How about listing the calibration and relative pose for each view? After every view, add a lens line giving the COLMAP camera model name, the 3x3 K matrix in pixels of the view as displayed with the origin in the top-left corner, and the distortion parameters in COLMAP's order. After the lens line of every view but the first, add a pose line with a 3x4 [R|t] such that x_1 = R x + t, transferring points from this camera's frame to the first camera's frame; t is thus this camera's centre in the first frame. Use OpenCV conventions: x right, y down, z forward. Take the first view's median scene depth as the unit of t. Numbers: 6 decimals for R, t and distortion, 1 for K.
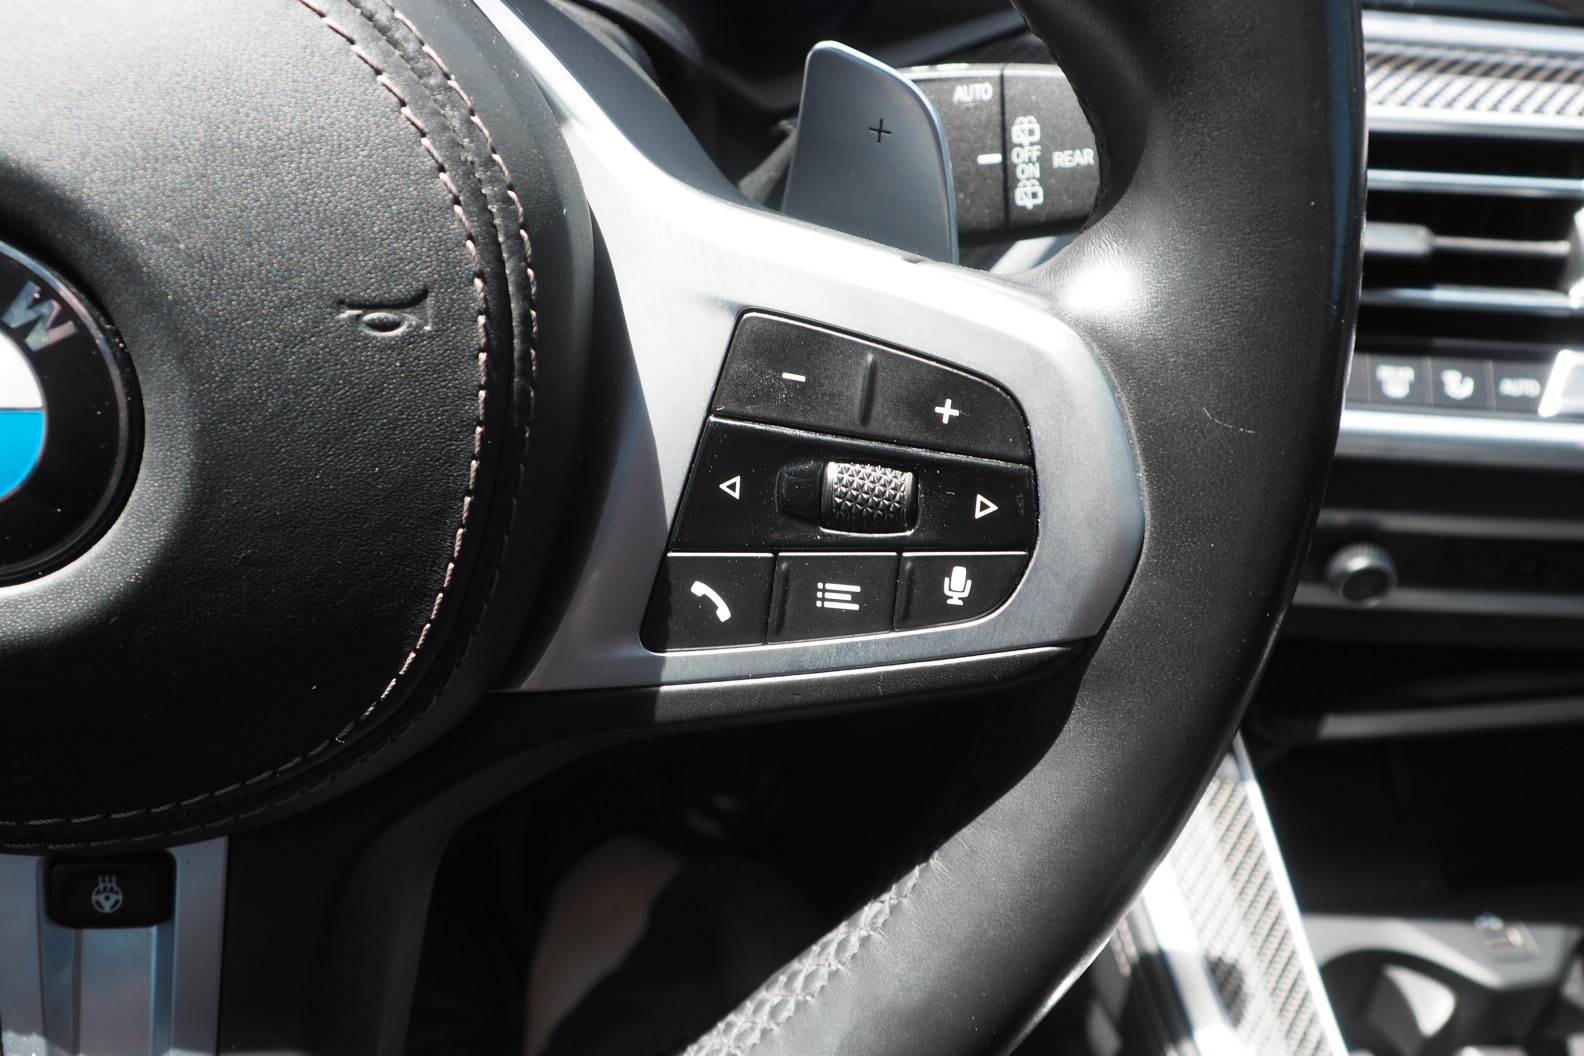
lens RADIAL K [[1013.6, 0, 792.7], [0, 1013.6, 489.8], [0, 0, 1]] dist [-0.031687, 0.000350]
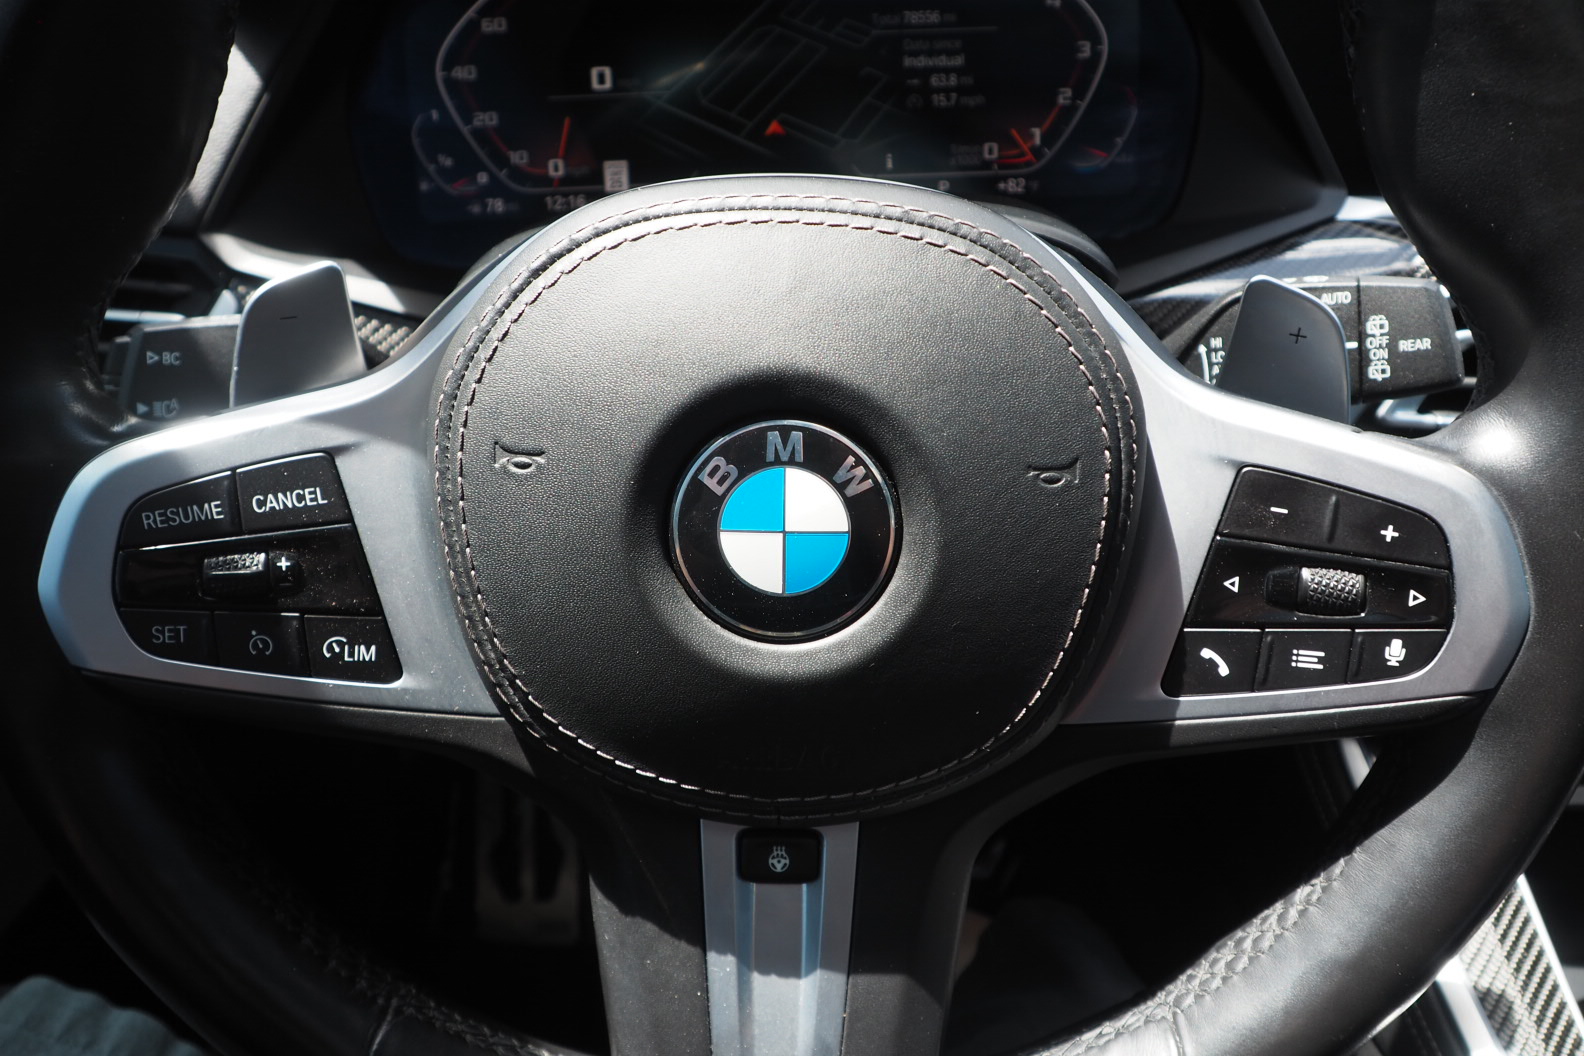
lens RADIAL K [[974.3, 0, 792.0], [0, 974.3, 528.0], [0, 0, 1]] dist [-0.039667, 0.002793]
pose [[0.993351, 0.001044, -0.115117, -0.539321], [-0.008634, 0.997818, -0.065457, 0.013605], [0.114797, 0.066016, 0.991193, -0.479613]]
